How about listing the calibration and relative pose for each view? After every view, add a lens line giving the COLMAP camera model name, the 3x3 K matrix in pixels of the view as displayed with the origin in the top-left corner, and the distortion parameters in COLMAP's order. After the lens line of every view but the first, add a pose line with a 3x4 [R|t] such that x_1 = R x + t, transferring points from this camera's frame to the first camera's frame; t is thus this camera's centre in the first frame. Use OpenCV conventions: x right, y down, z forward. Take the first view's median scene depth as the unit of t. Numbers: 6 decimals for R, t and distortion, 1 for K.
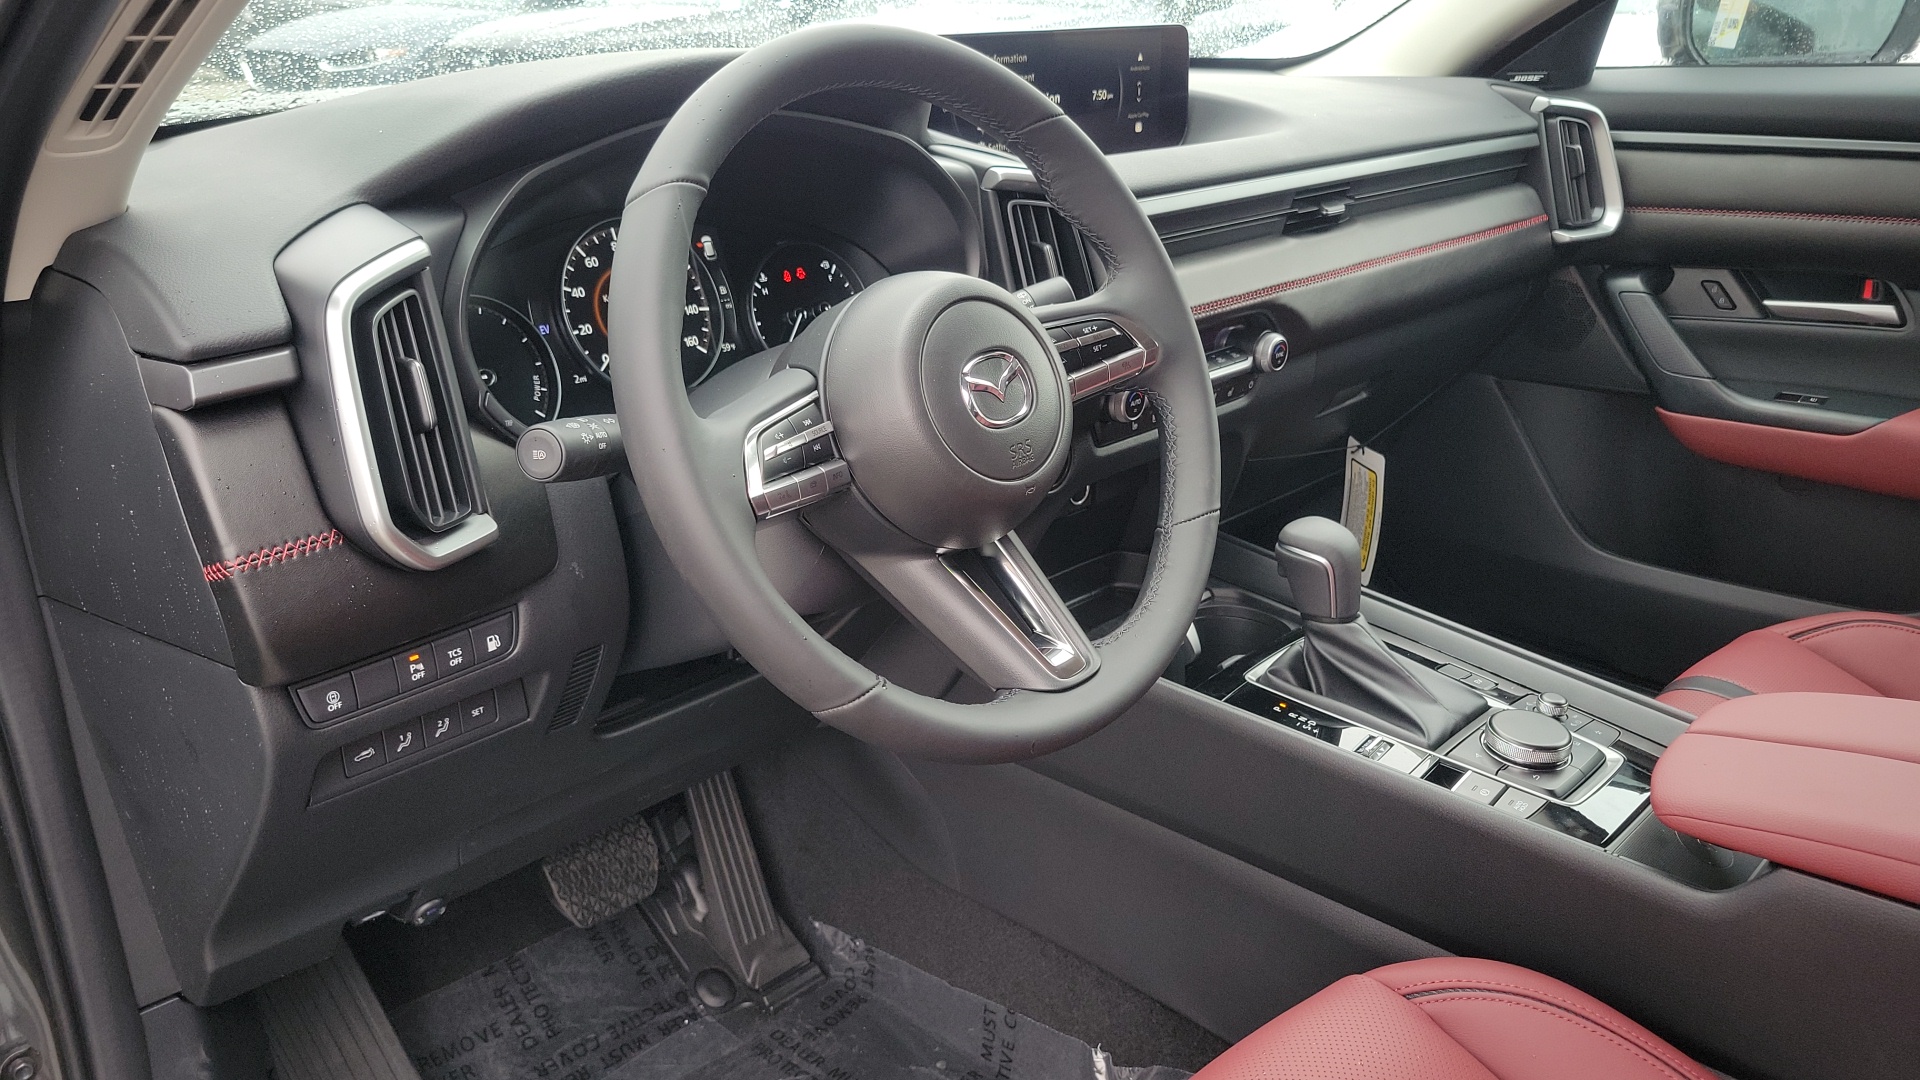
lens RADIAL K [[1458.7, 0, 963.2], [0, 1458.7, 538.5], [0, 0, 1]] dist [0.045575, -0.027479]
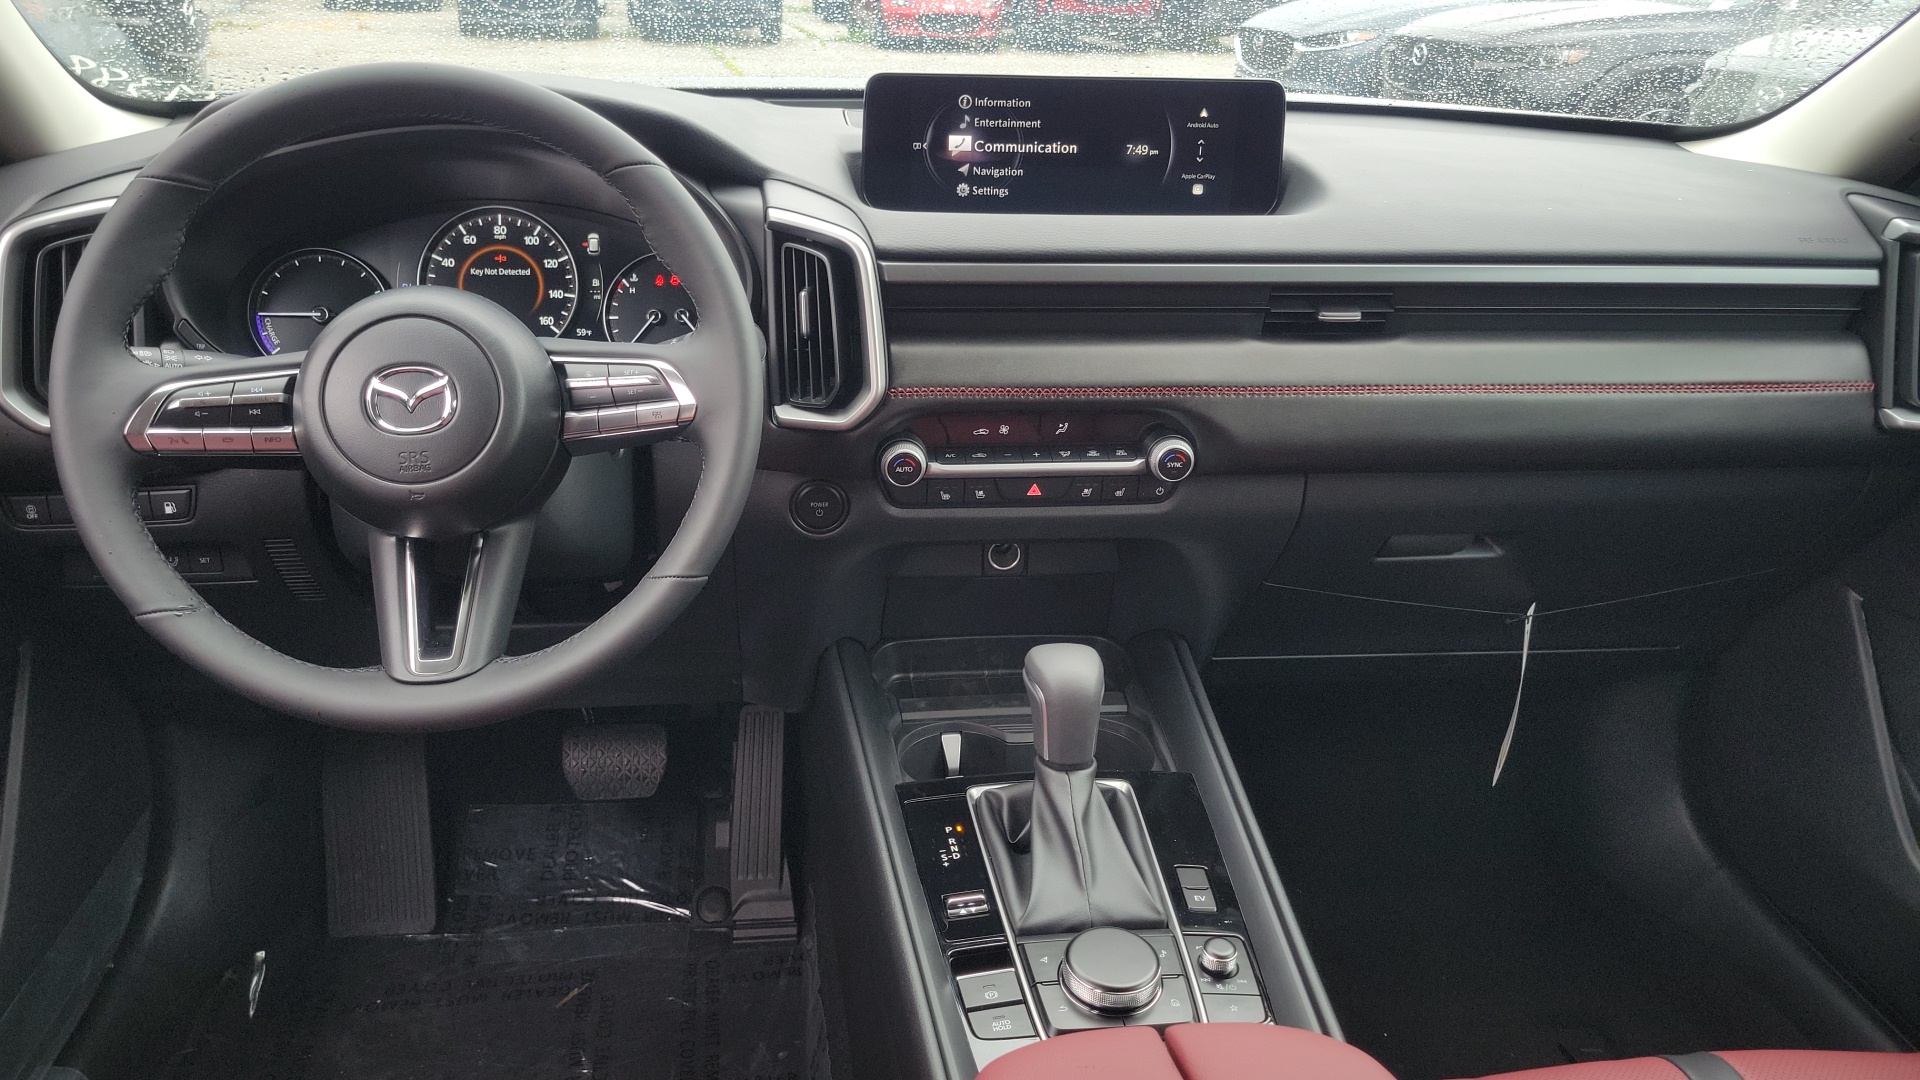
lens RADIAL K [[1453.9, 0, 953.5], [0, 1453.9, 528.9], [0, 0, 1]] dist [0.047311, -0.029851]
pose [[0.770374, 0.259946, -0.582197, 0.561407], [-0.256263, 0.962353, 0.090590, -0.118920], [0.583827, 0.079408, 0.807986, 0.197597]]
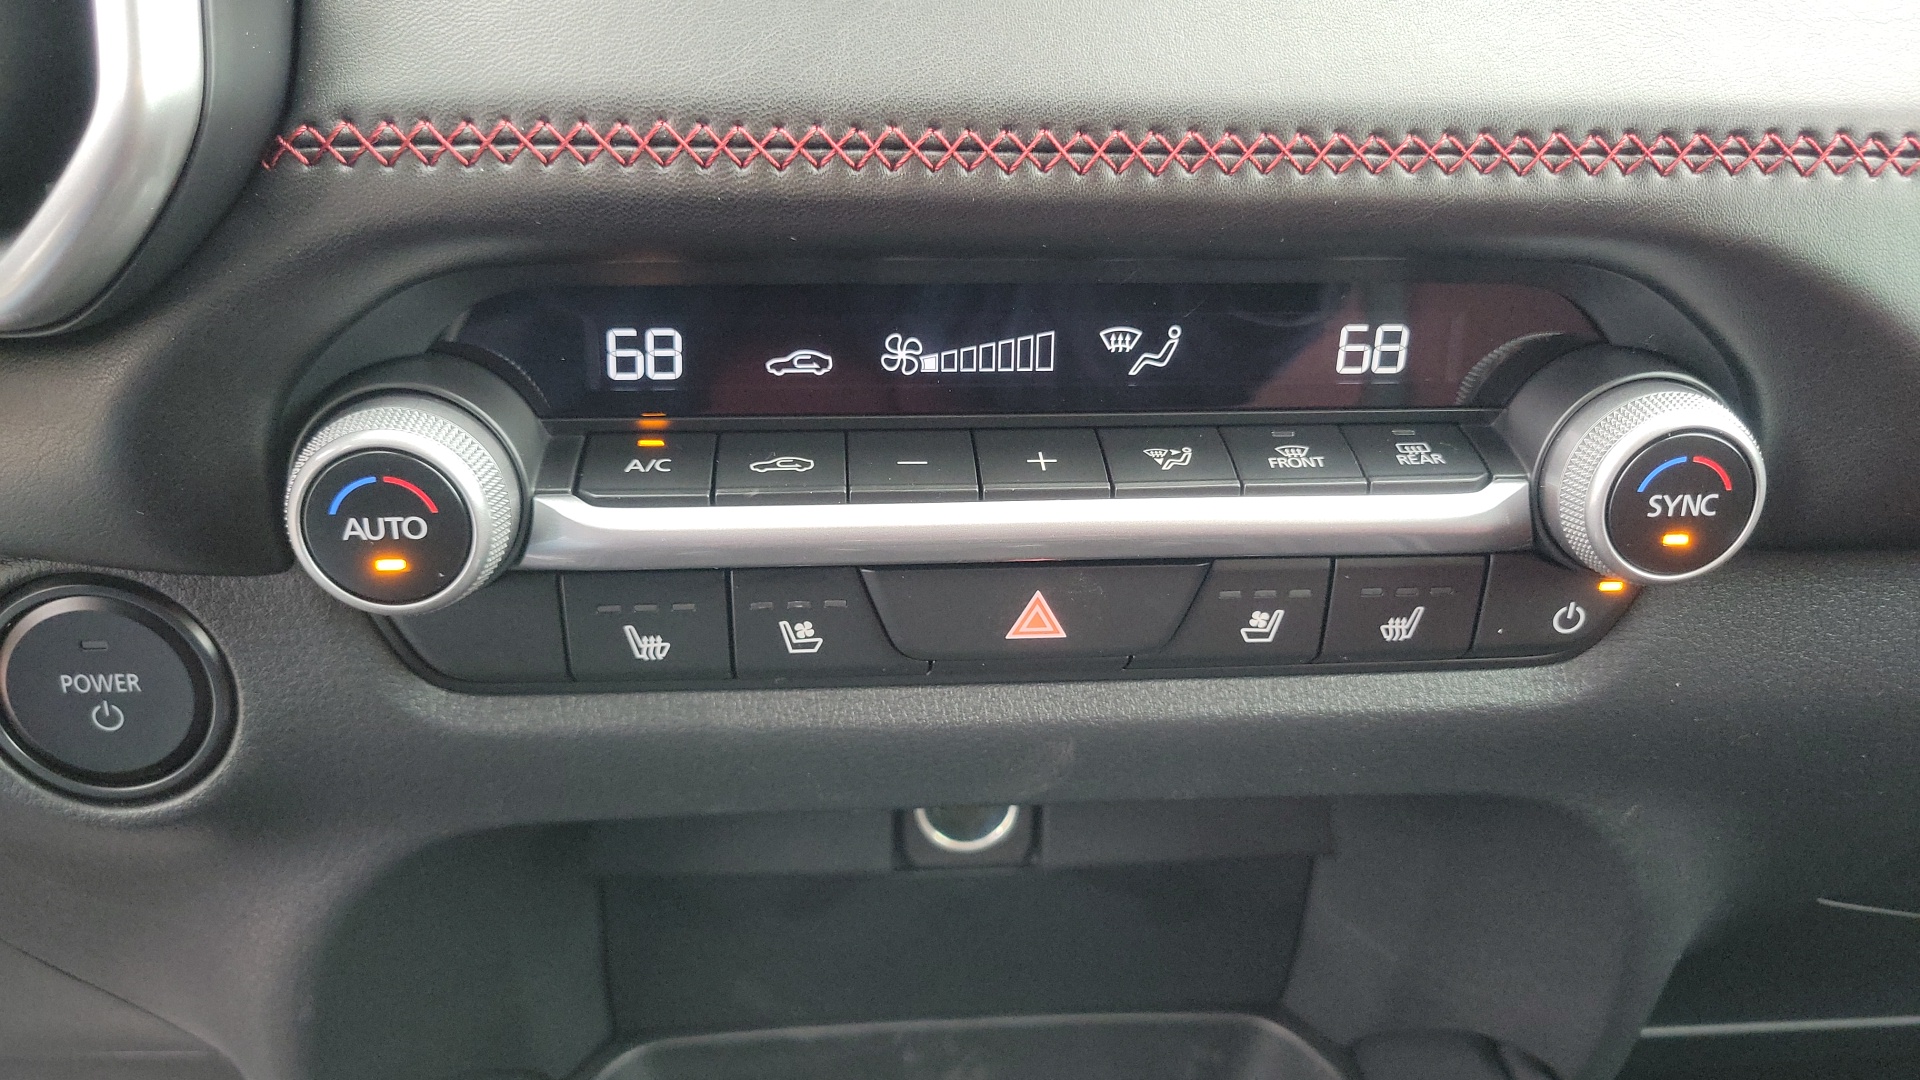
lens RADIAL K [[1475.5, 0, 960.5], [0, 1475.5, 554.9], [0, 0, 1]] dist [0.005614, -0.002109]
pose [[0.741596, 0.242121, -0.625631, 0.237805], [-0.250778, 0.965040, 0.076212, -0.098235], [0.622211, 0.100376, 0.776388, 0.707740]]
